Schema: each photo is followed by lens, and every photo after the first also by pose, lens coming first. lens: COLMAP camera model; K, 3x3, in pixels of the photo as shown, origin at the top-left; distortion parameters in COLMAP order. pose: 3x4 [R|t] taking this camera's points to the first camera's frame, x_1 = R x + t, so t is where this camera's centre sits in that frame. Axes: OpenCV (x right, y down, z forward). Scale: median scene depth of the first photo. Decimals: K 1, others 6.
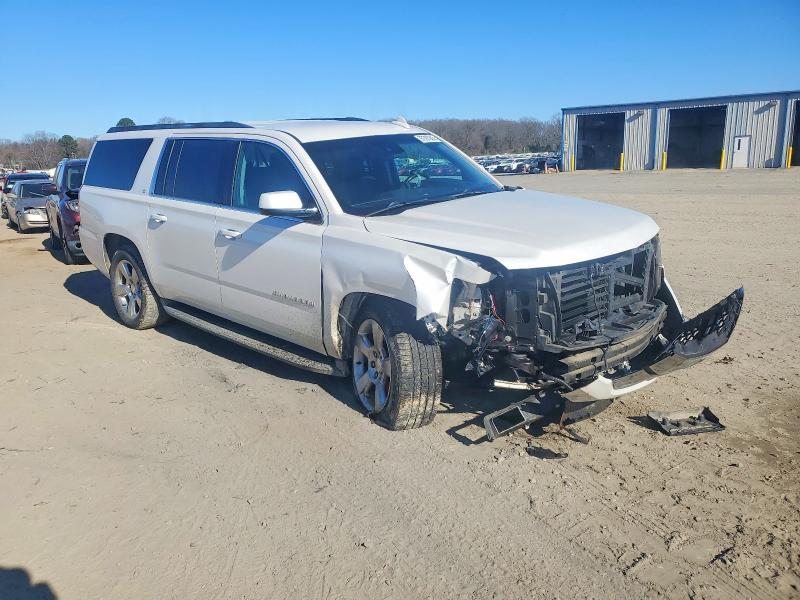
lens RADIAL K [[644.6, 0, 380.7], [0, 644.6, 299.5], [0, 0, 1]] dist [0.006693, 0.009922]
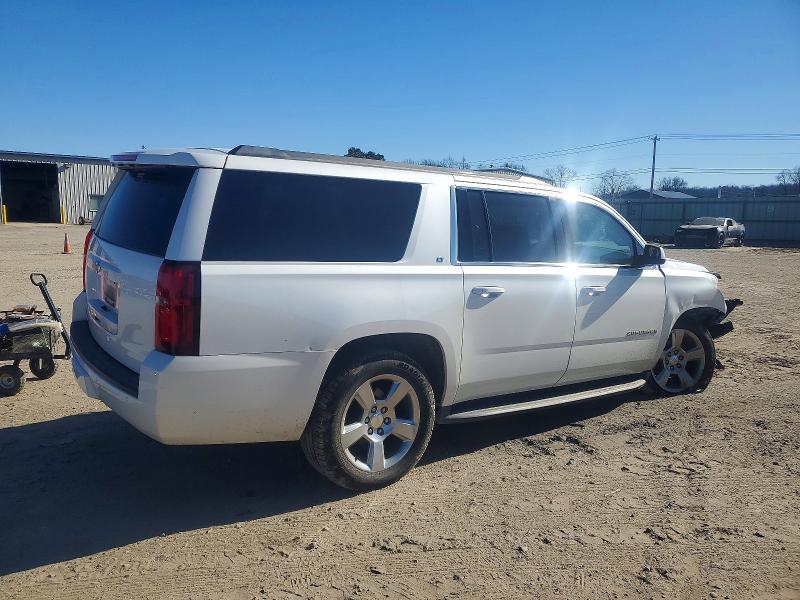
lens RADIAL K [[644.6, 0, 380.7], [0, 644.6, 299.5], [0, 0, 1]] dist [0.006693, 0.009922]
pose [[0.151083, -0.114259, 0.981896, -1.104176], [0.191452, 0.977872, 0.084332, -0.204212], [-0.969804, 0.175245, 0.169615, 0.989930]]
